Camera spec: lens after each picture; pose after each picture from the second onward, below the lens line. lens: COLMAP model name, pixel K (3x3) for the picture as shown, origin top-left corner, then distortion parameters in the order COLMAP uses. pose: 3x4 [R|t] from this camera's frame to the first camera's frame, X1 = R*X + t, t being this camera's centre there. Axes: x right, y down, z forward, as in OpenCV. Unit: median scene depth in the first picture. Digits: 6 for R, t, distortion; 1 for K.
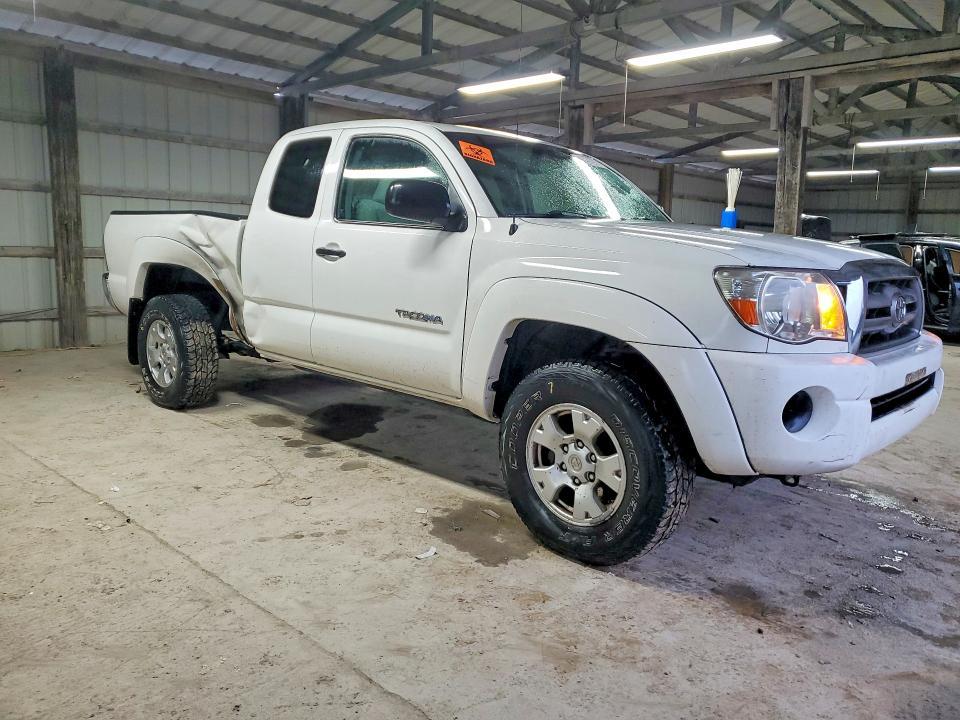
lens RADIAL K [[756.5, 0, 485.9], [0, 756.5, 362.6], [0, 0, 1]] dist [0.003506, 0.007107]
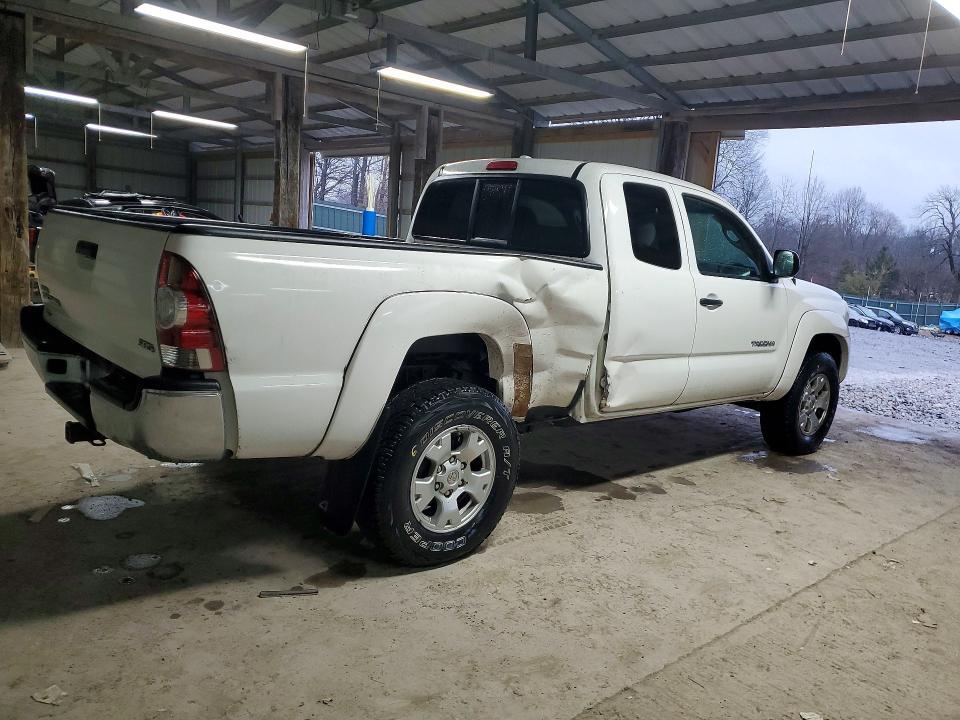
lens RADIAL K [[756.5, 0, 486.2], [0, 756.5, 357.0], [0, 0, 1]] dist [0.003506, 0.007107]
pose [[0.085383, -0.185039, 0.979015, -1.408097], [0.074659, 0.981029, 0.178908, -0.303343], [-0.993547, 0.057817, 0.097578, 1.268132]]
